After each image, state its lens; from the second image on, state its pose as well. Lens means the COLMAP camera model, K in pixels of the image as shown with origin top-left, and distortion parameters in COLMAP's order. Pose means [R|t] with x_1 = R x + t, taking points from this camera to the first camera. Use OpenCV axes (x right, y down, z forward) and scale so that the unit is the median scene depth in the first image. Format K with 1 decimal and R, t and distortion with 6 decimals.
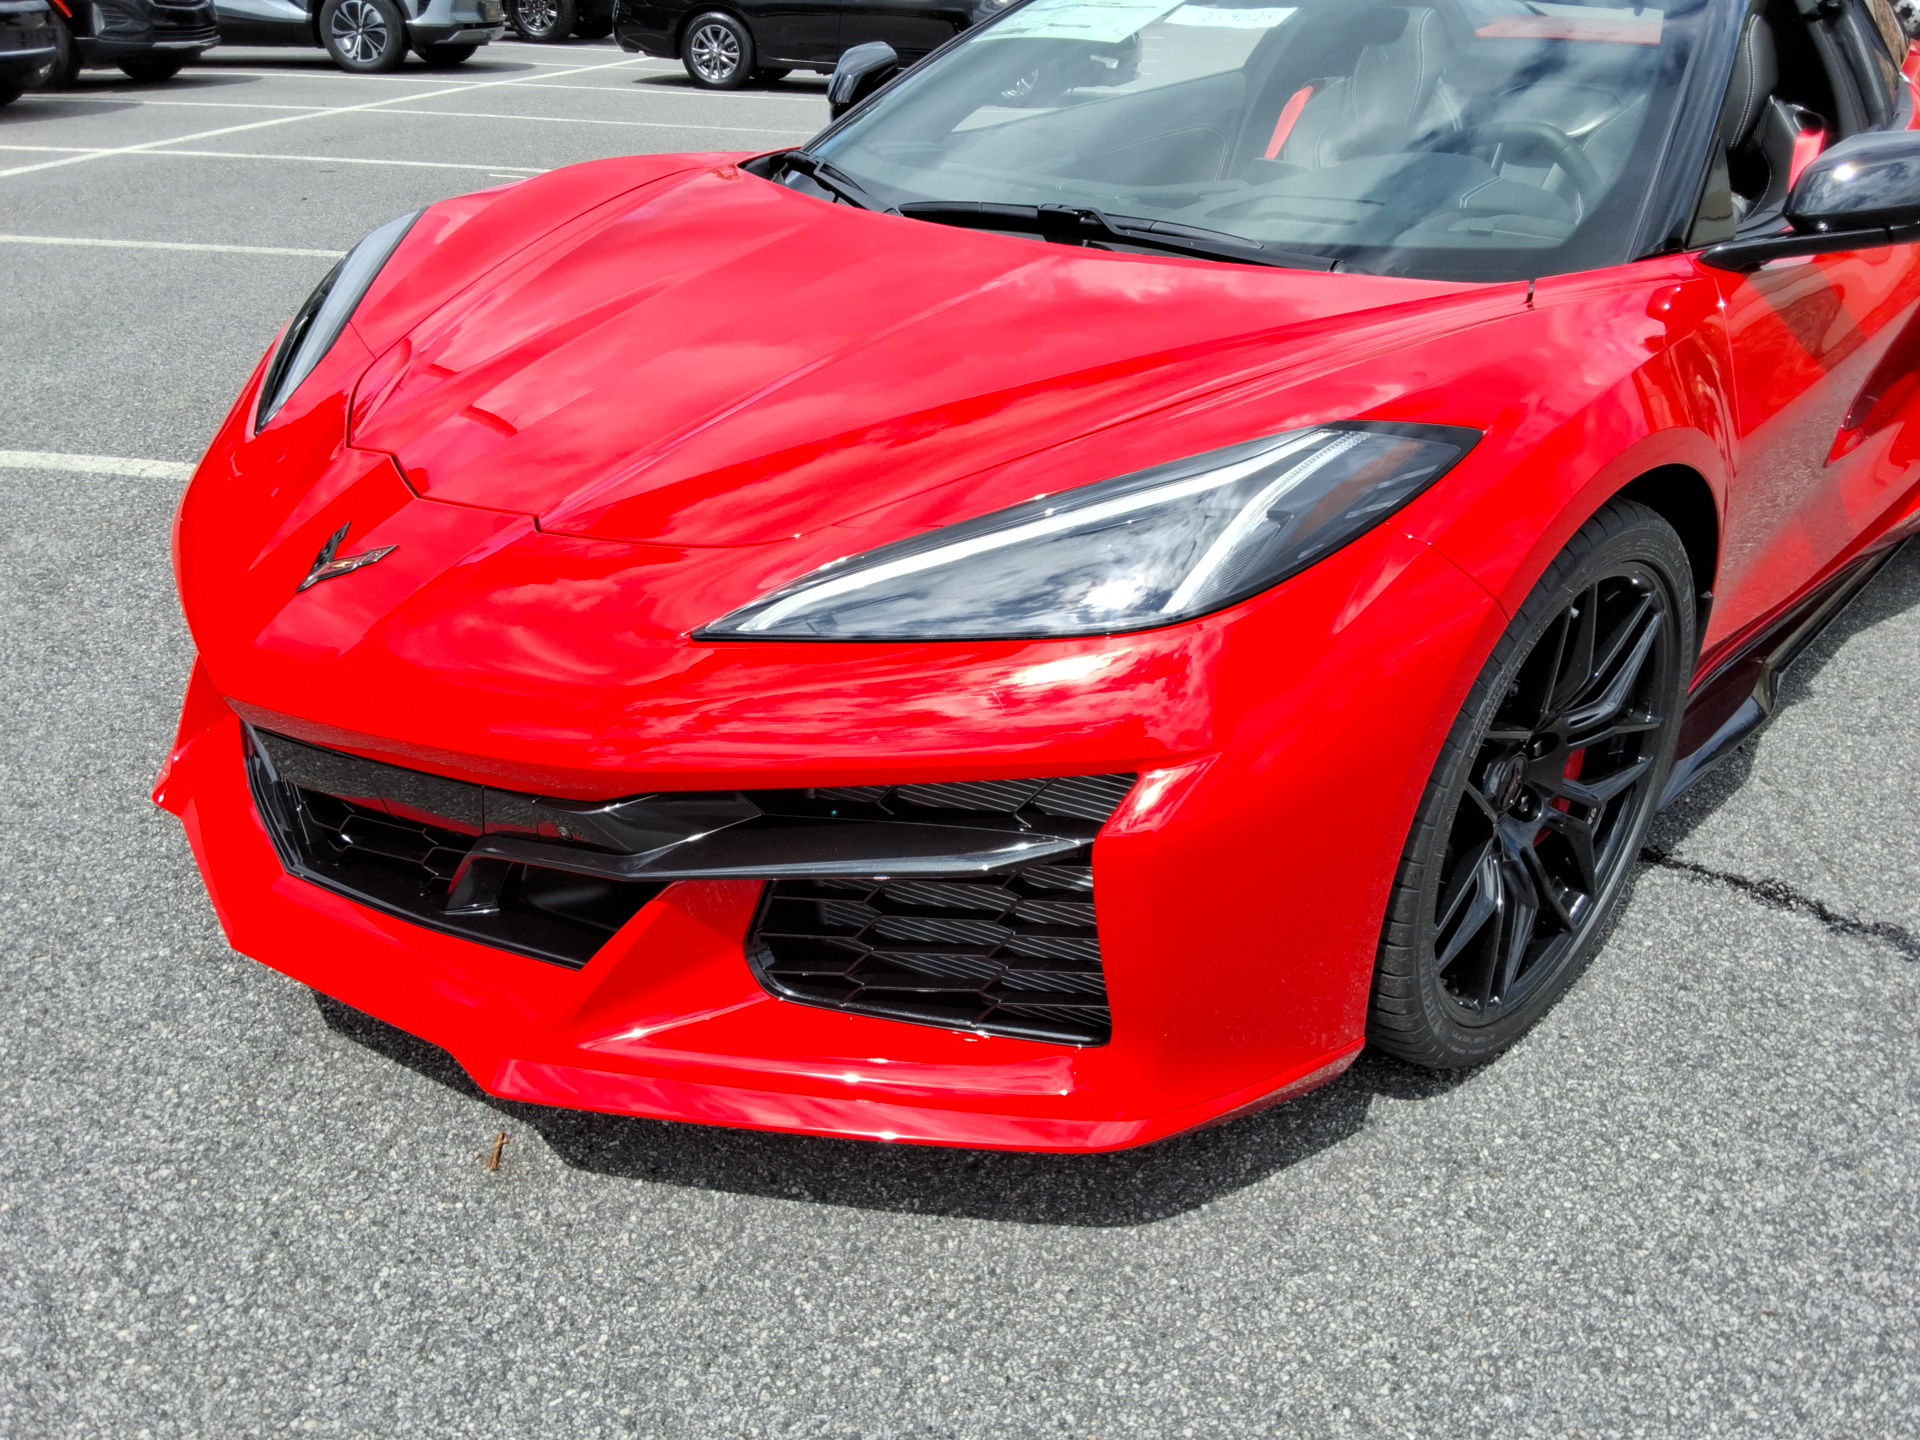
lens RADIAL K [[1545.4, 0, 971.6], [0, 1545.4, 712.3], [0, 0, 1]] dist [0.092509, -0.150942]
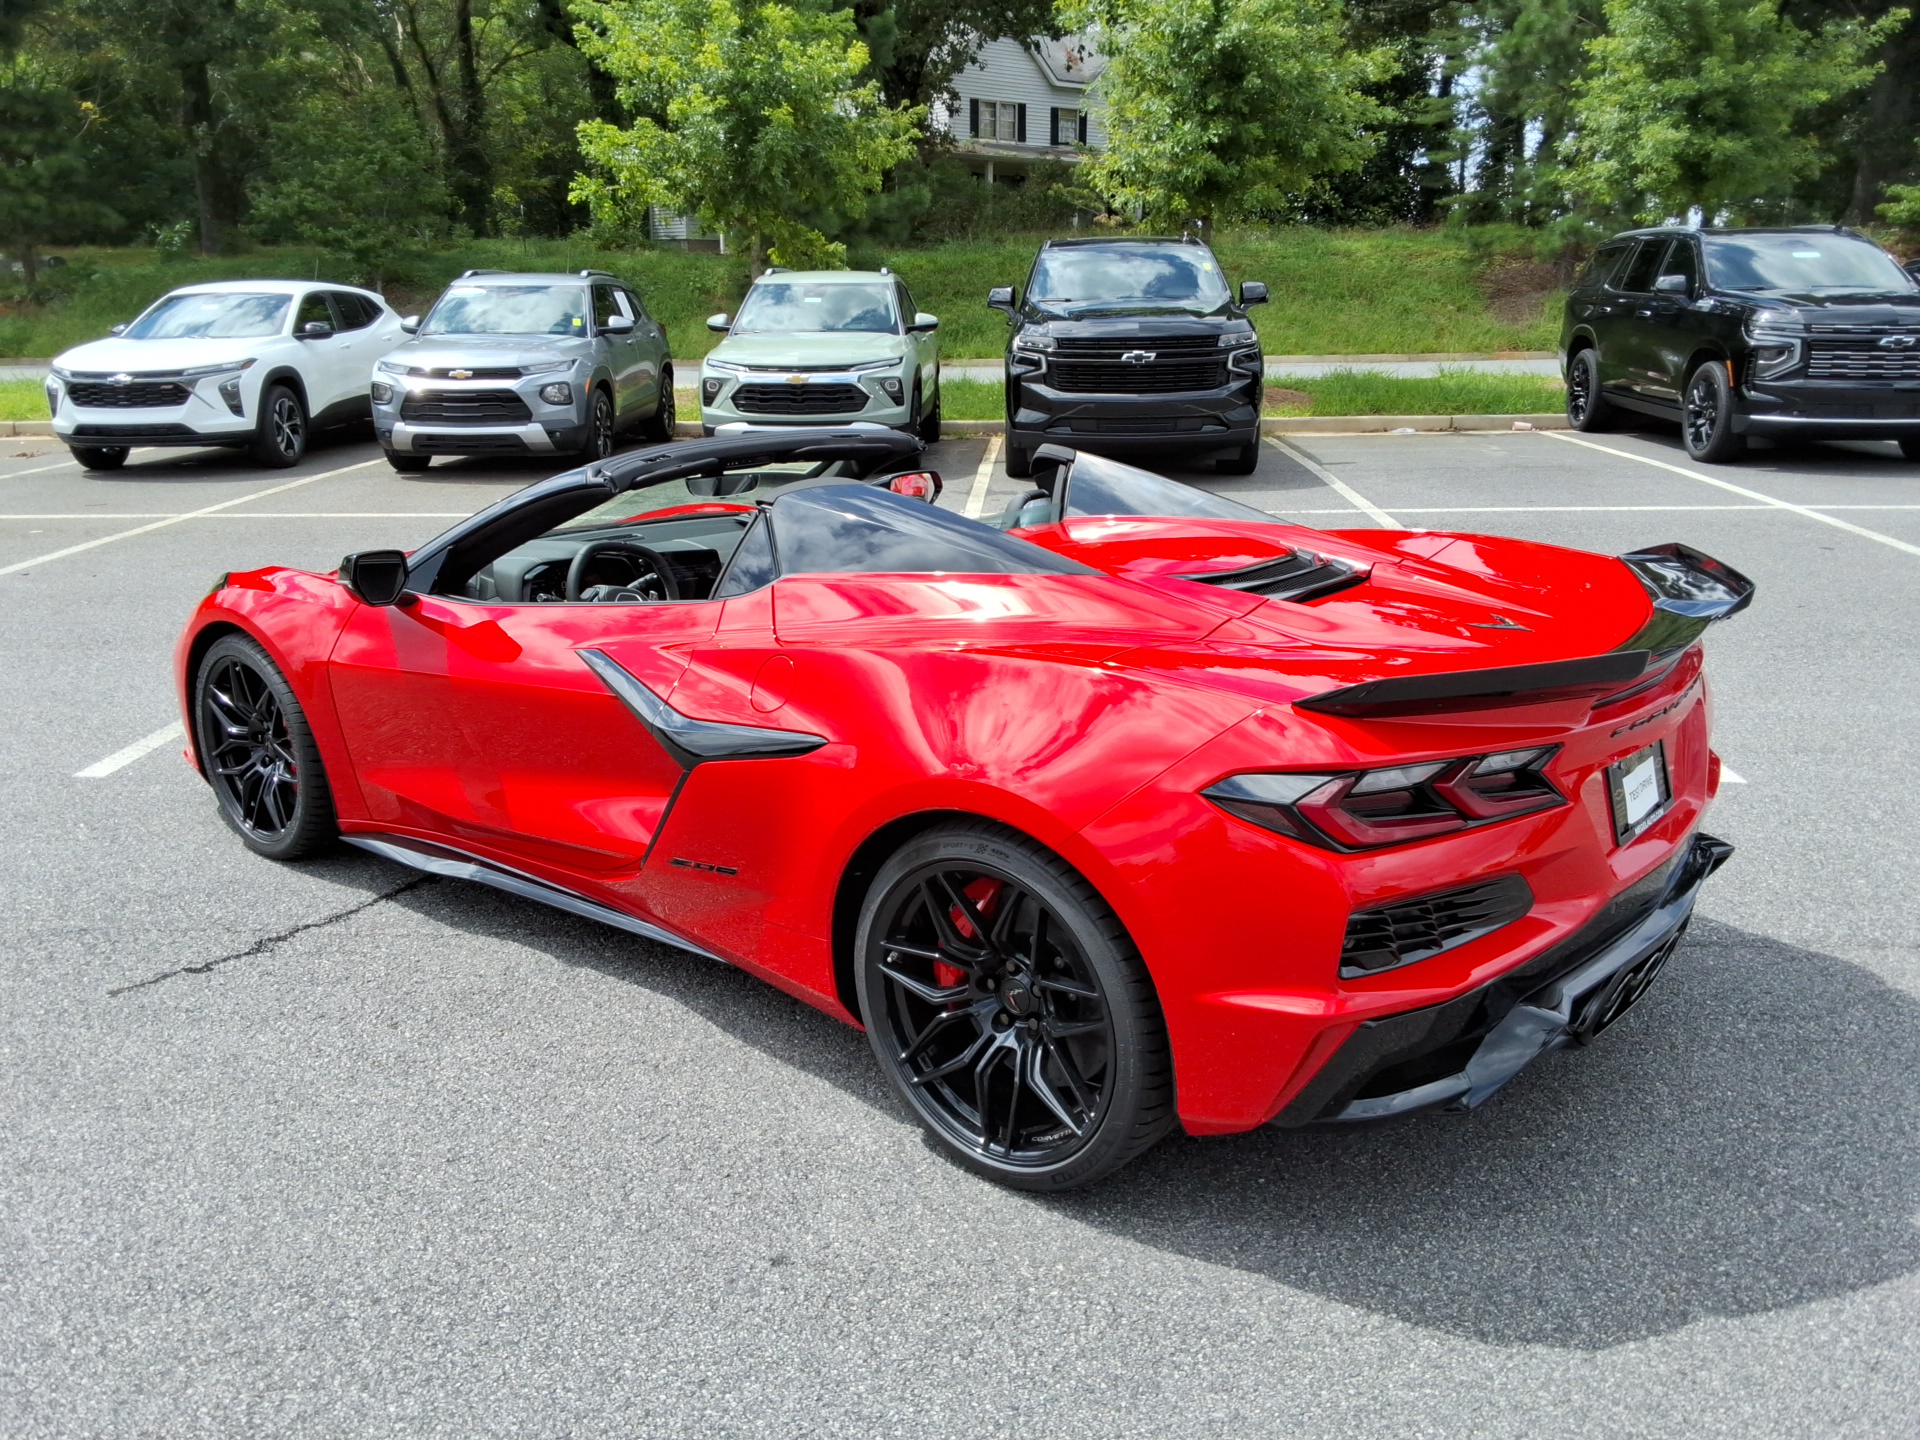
lens RADIAL K [[1539.6, 0, 973.2], [0, 1539.6, 705.0], [0, 0, 1]] dist [0.121394, -0.205064]
pose [[0.081091, 0.246247, -0.965809, 0.557393], [-0.423155, 0.885841, 0.190329, -0.190445], [0.902421, 0.393252, 0.176034, 0.300669]]
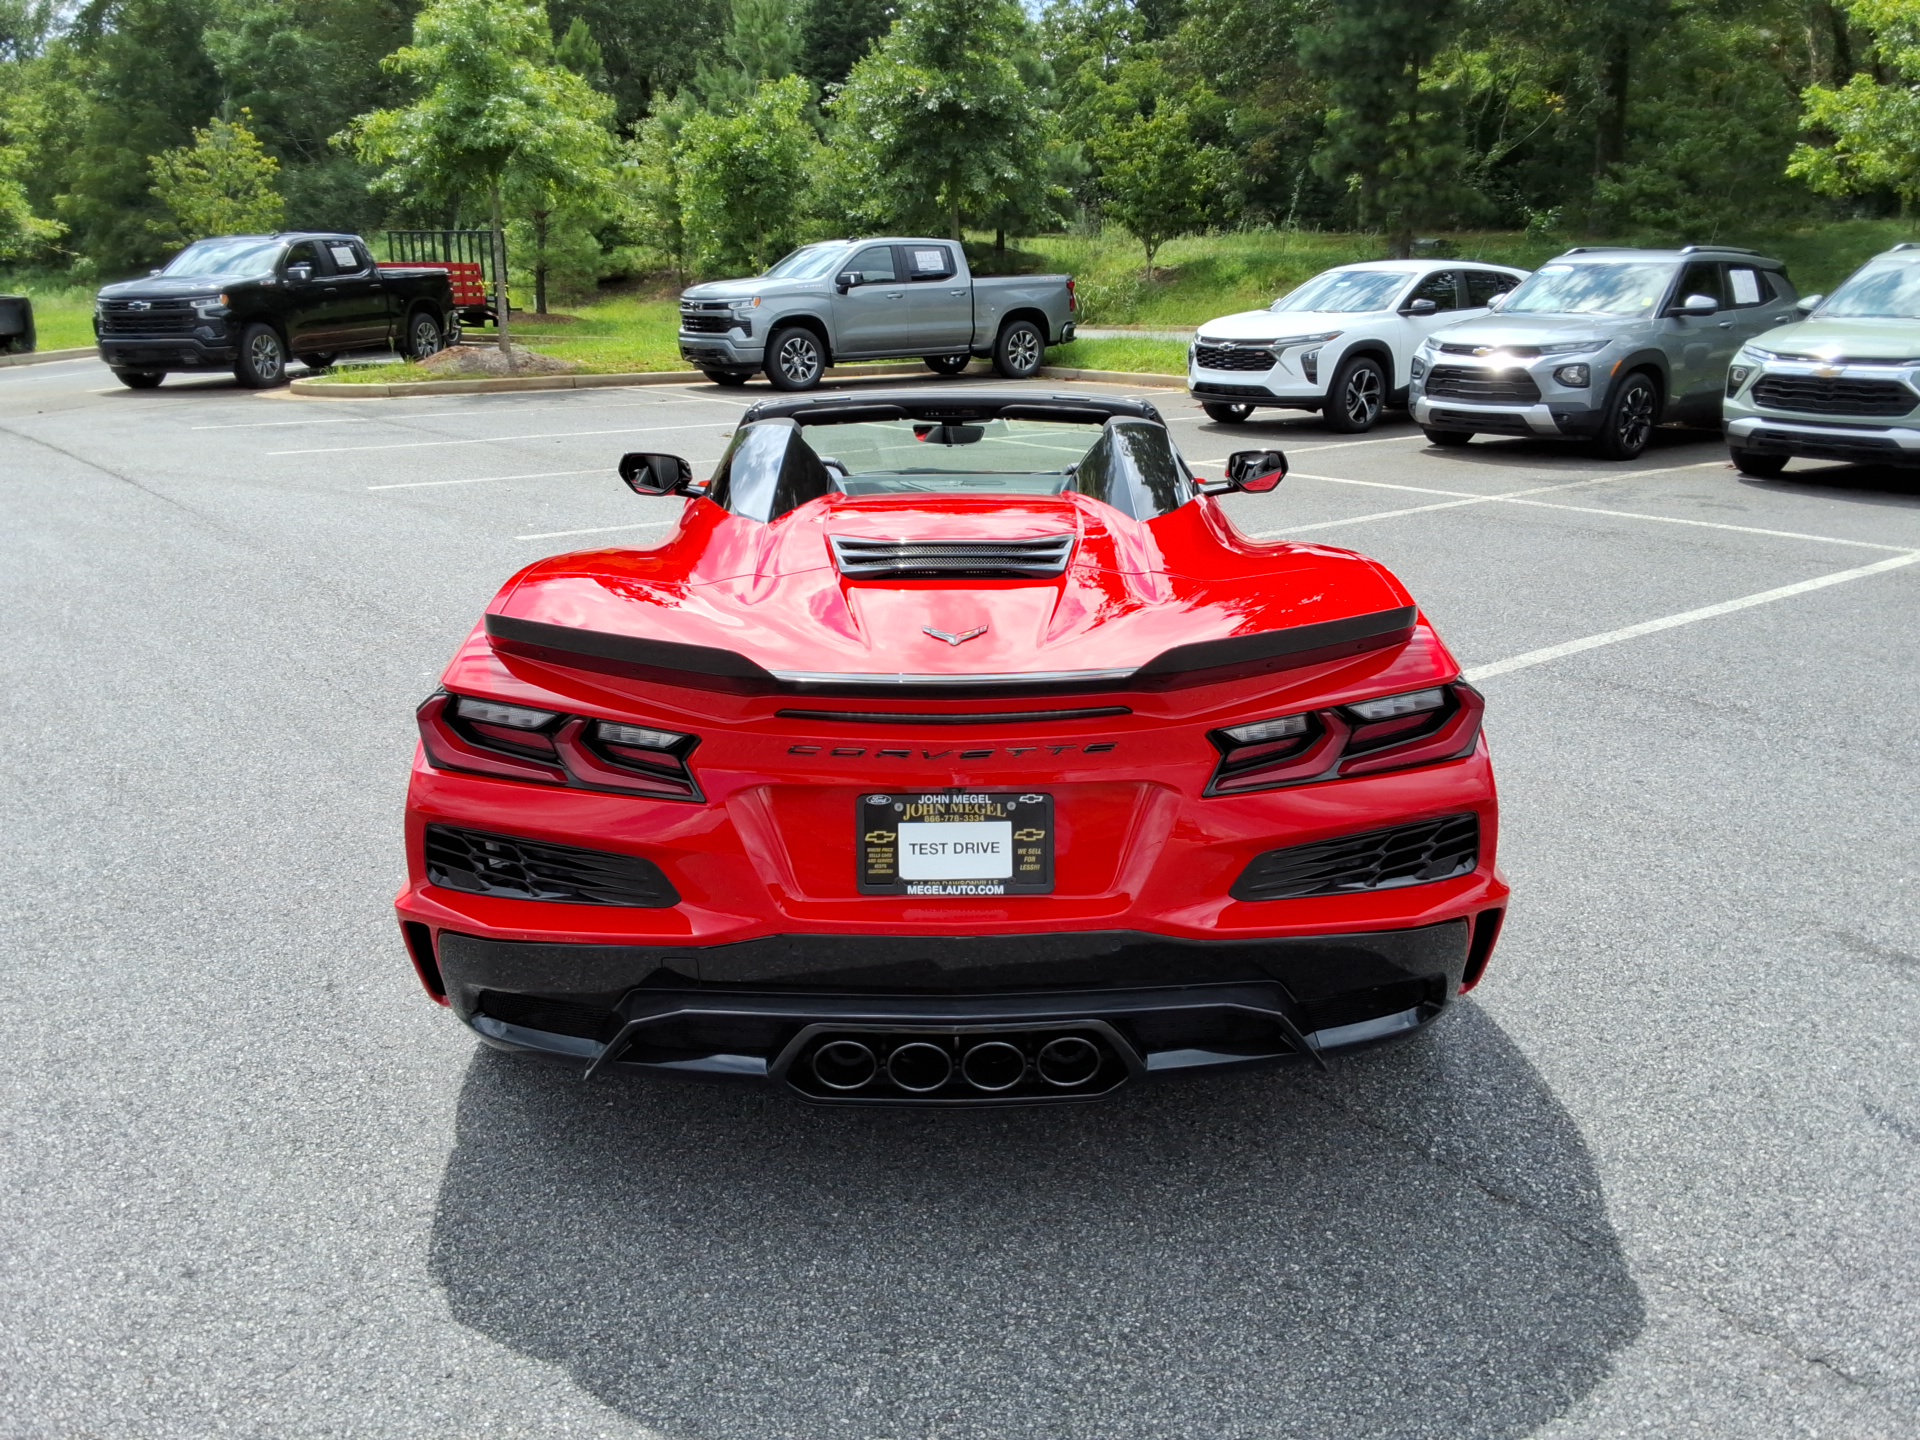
lens RADIAL K [[1521.6, 0, 975.4], [0, 1521.6, 714.2], [0, 0, 1]] dist [0.093472, -0.140287]
pose [[-0.709986, 0.179969, -0.680831, 0.433411], [-0.314741, 0.783765, 0.535397, -0.331454], [0.629967, 0.594410, -0.499819, 0.606561]]
